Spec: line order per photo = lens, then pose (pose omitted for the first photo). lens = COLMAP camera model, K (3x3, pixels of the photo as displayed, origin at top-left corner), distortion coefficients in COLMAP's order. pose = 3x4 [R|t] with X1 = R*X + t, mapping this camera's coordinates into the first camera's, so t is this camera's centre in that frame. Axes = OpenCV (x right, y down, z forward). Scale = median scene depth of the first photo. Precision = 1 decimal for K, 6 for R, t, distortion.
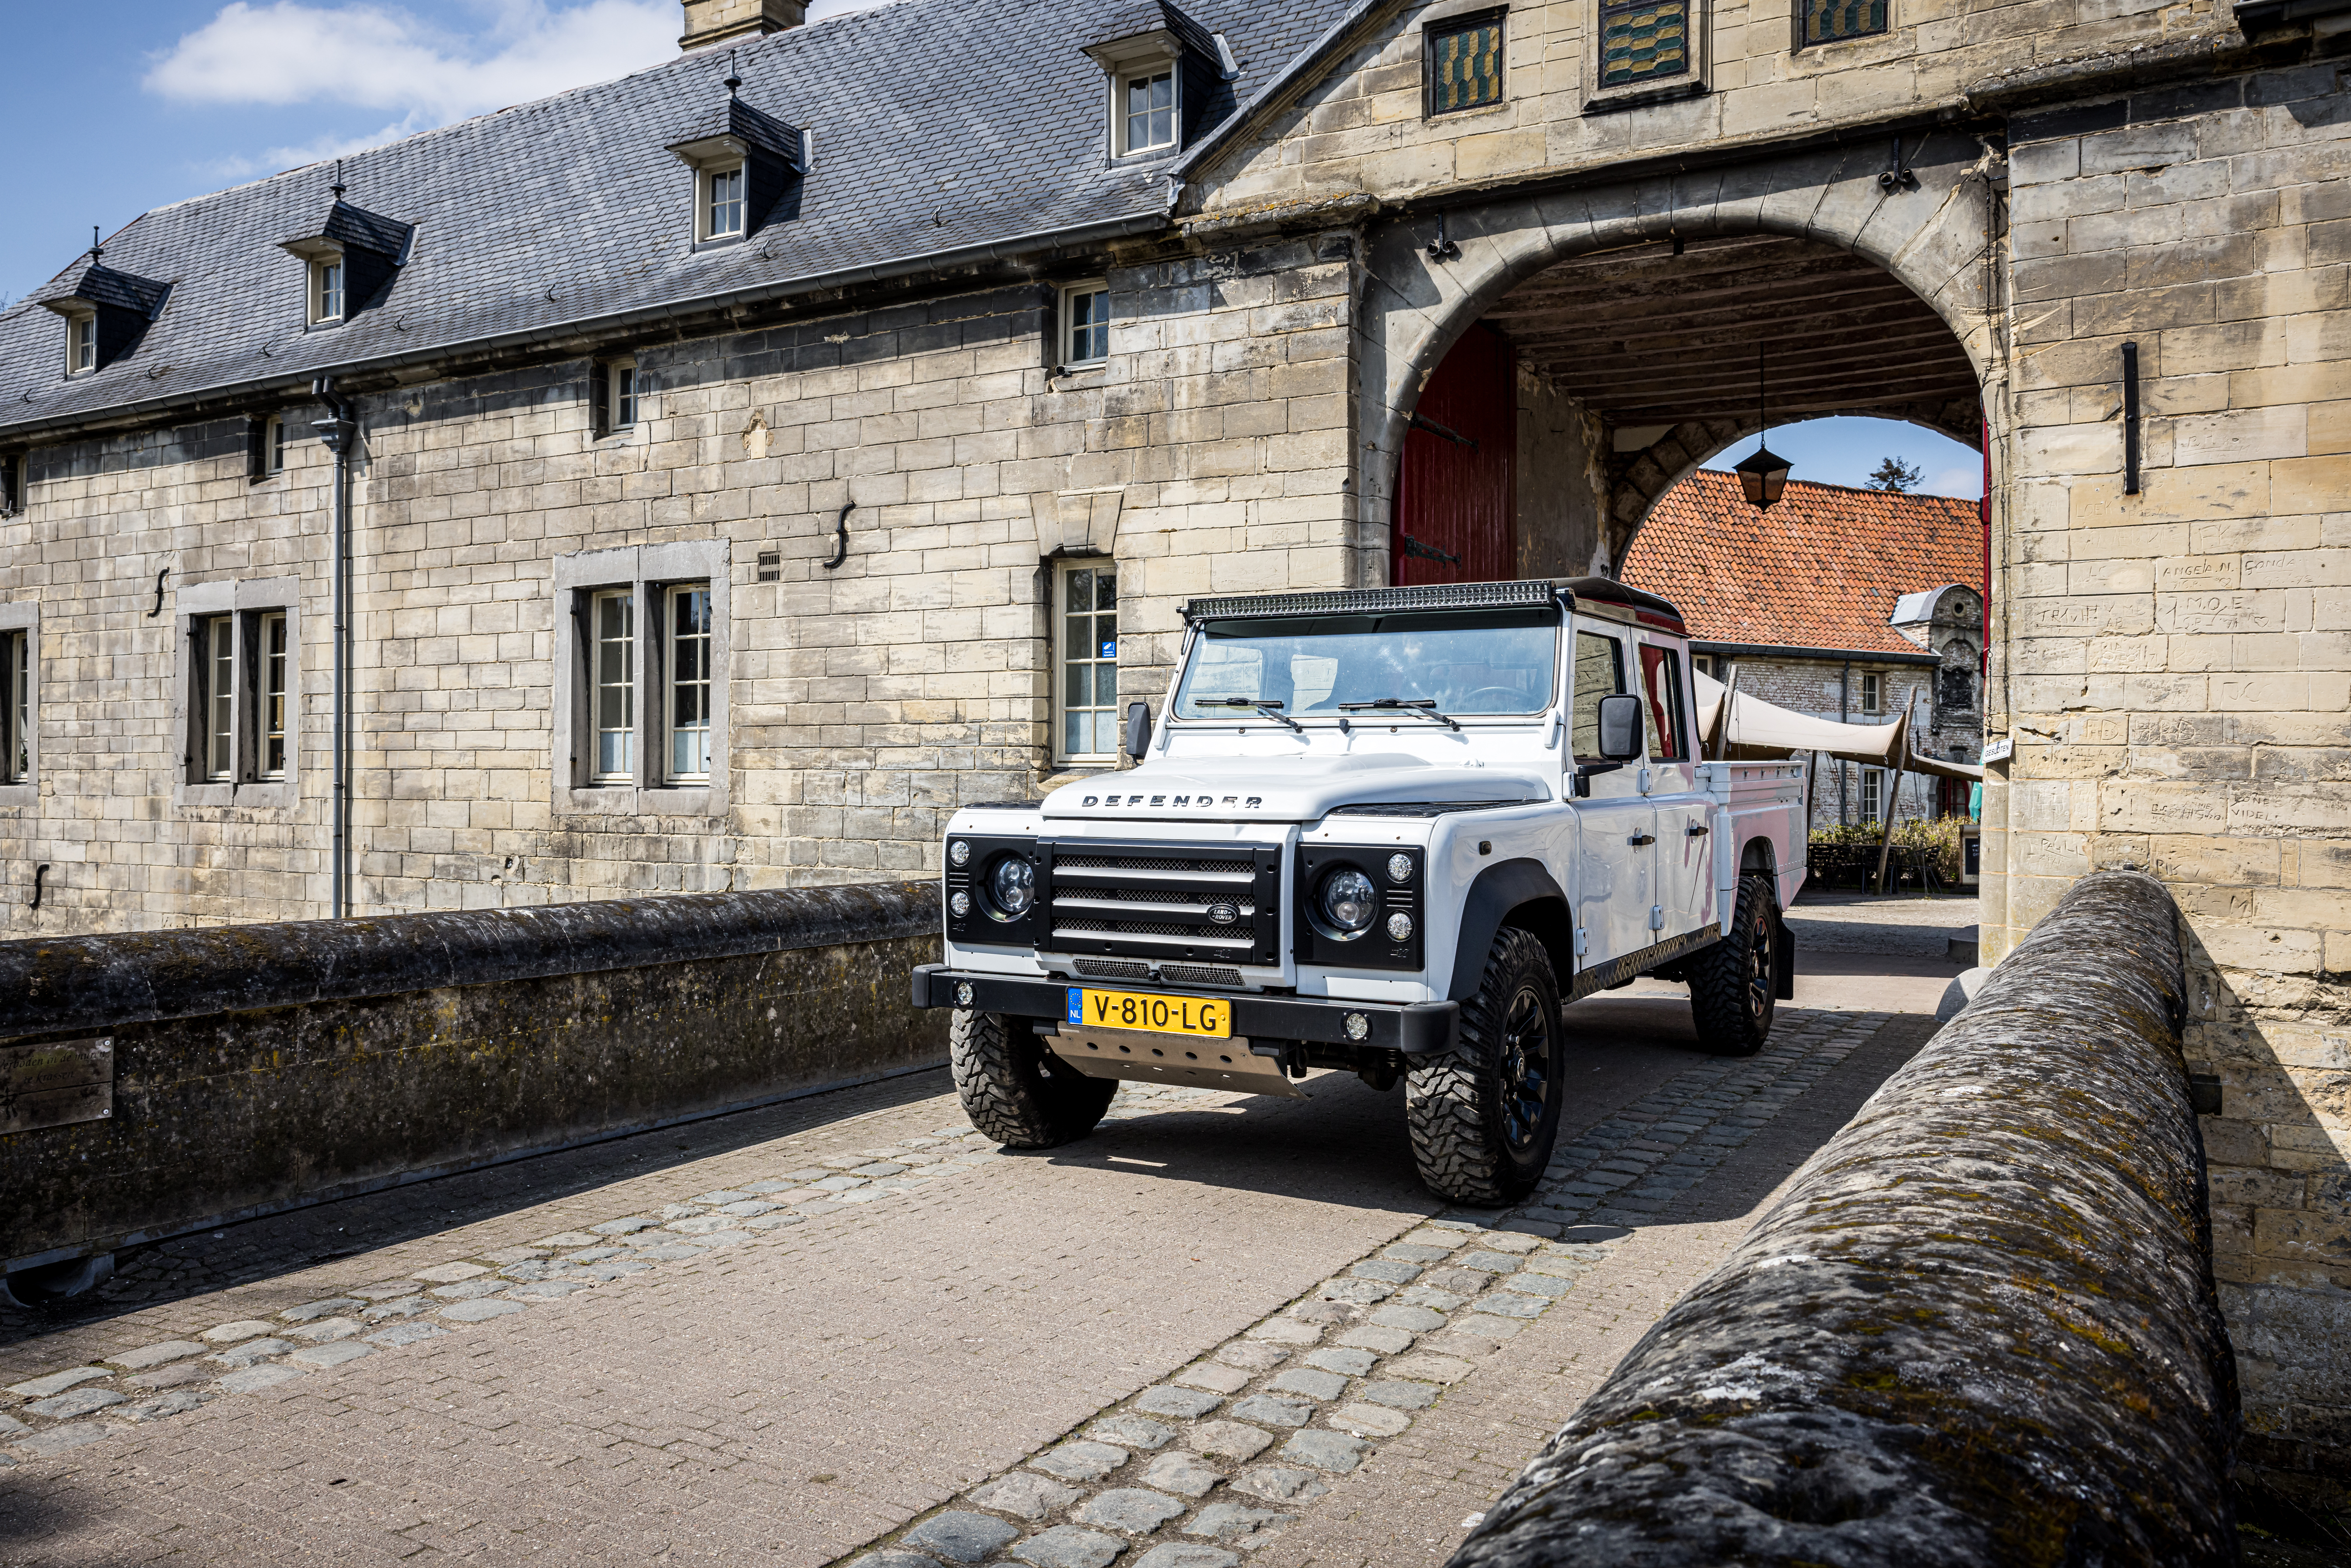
lens RADIAL K [[1753.5, 0, 1174.3], [0, 1753.5, 744.4], [0, 0, 1]] dist [0.001781, -0.000182]
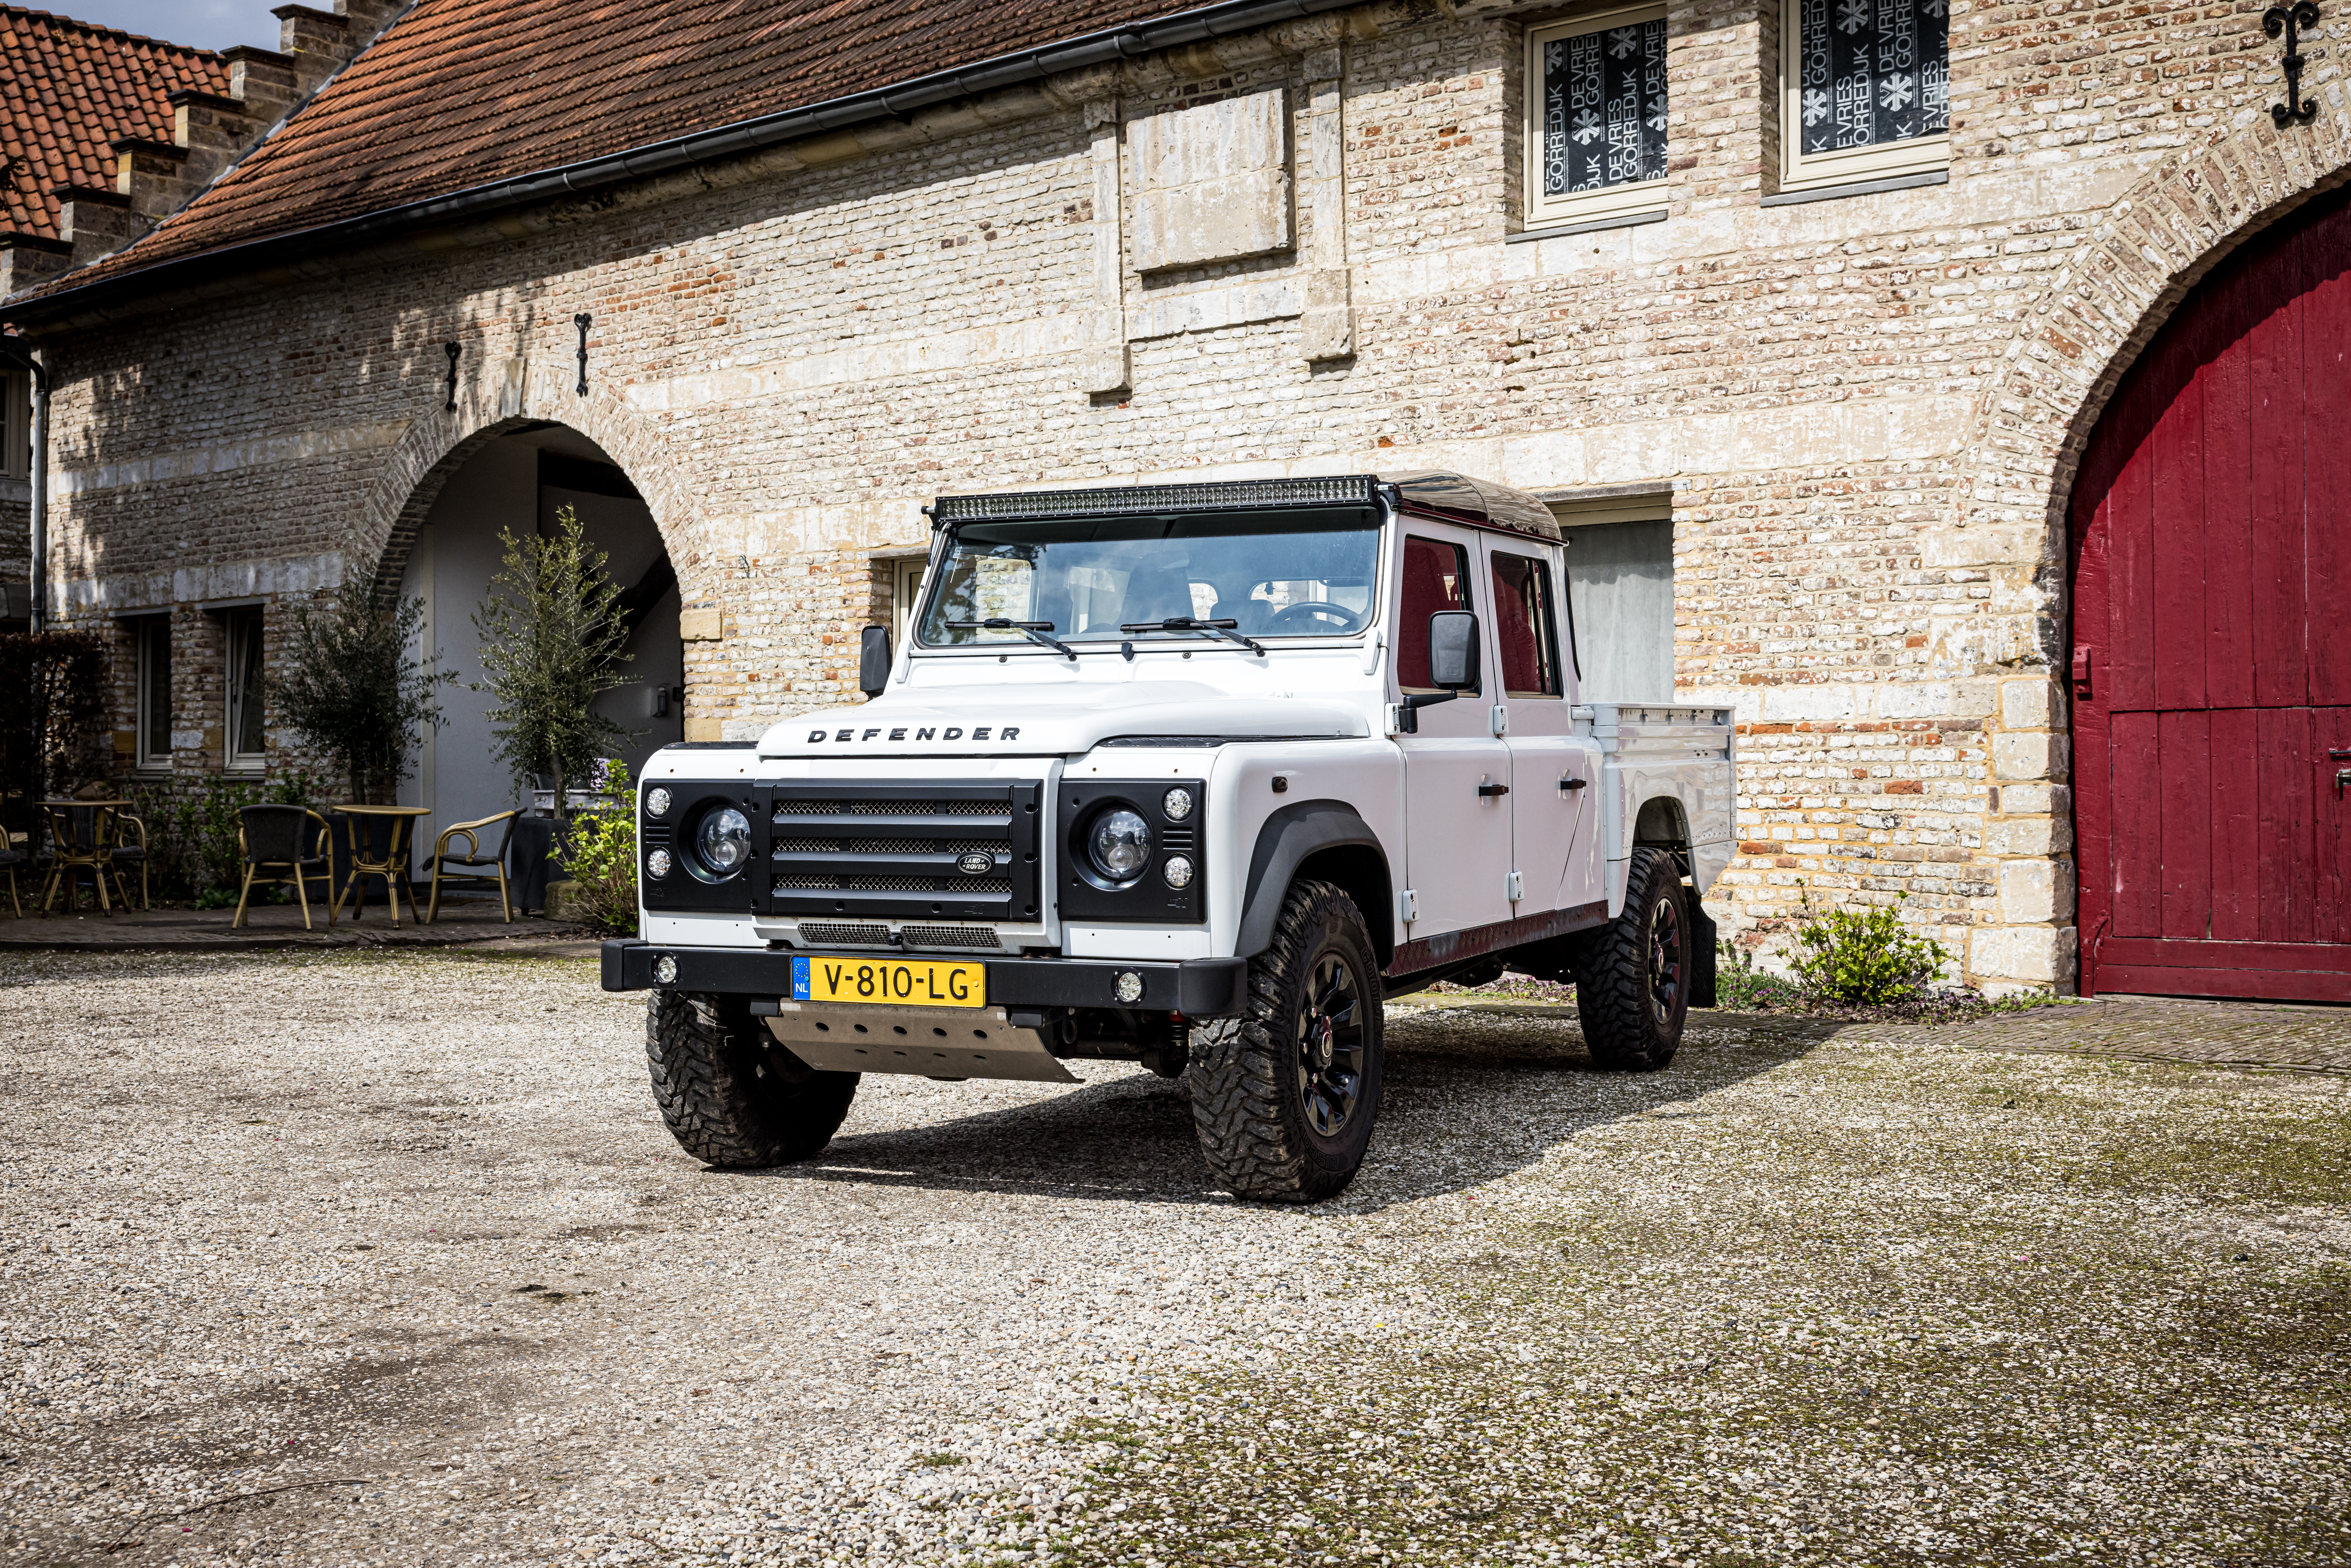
lens RADIAL K [[2639.6, 0, 1179.8], [0, 2639.6, 738.6], [0, 0, 1]] dist [0.005434, 0.012914]
pose [[0.995544, -0.007925, 0.093968, 0.006403], [0.007176, 0.999940, 0.008307, 0.024939], [-0.094029, -0.007596, 0.995541, -0.285502]]
